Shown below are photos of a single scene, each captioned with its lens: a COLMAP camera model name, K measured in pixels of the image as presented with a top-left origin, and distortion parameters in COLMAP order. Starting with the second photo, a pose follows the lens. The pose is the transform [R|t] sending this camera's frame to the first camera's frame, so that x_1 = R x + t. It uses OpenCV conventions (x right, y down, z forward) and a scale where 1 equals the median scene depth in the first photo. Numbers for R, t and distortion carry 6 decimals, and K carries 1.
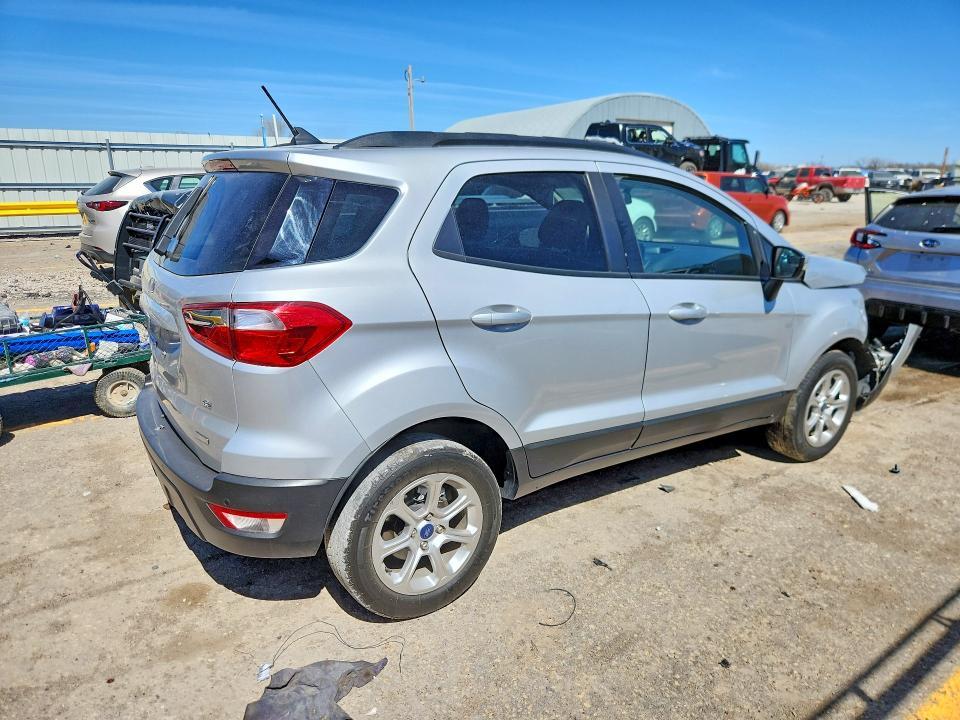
lens RADIAL K [[701.8, 0, 480.0], [0, 701.8, 360.0], [0, 0, 1]] dist [0.004019, -0.002878]
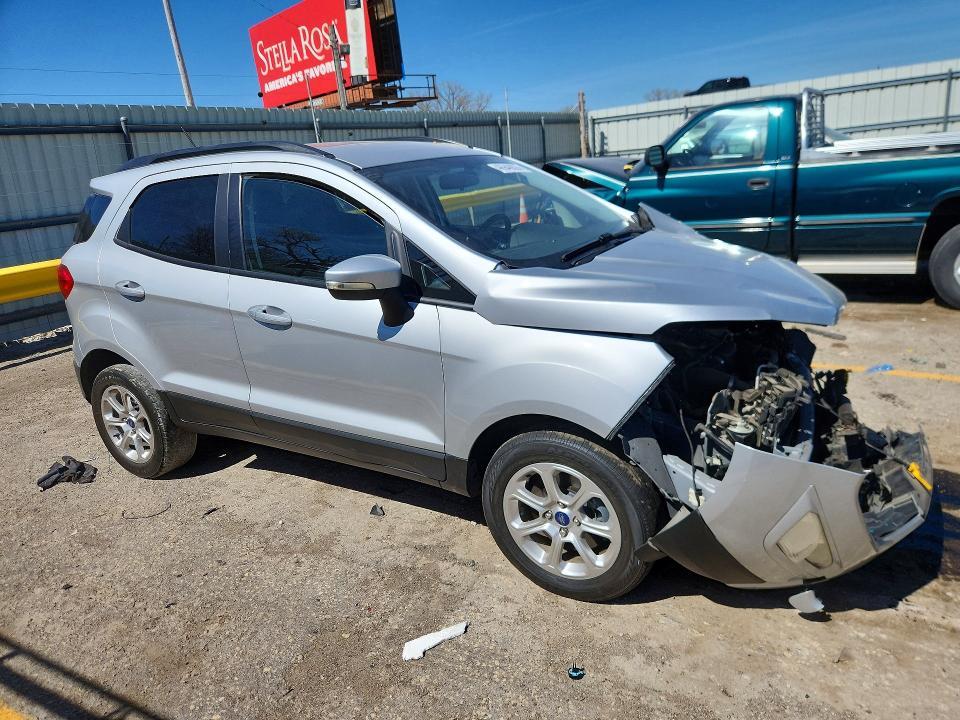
lens RADIAL K [[687.6, 0, 480.0], [0, 687.6, 360.0], [0, 0, 1]] dist [0.006180, 0.001664]
pose [[0.385500, 0.221922, -0.895623, 1.223653], [-0.136080, 0.973706, 0.182698, -0.213600], [0.912618, 0.051446, 0.405563, 0.856690]]
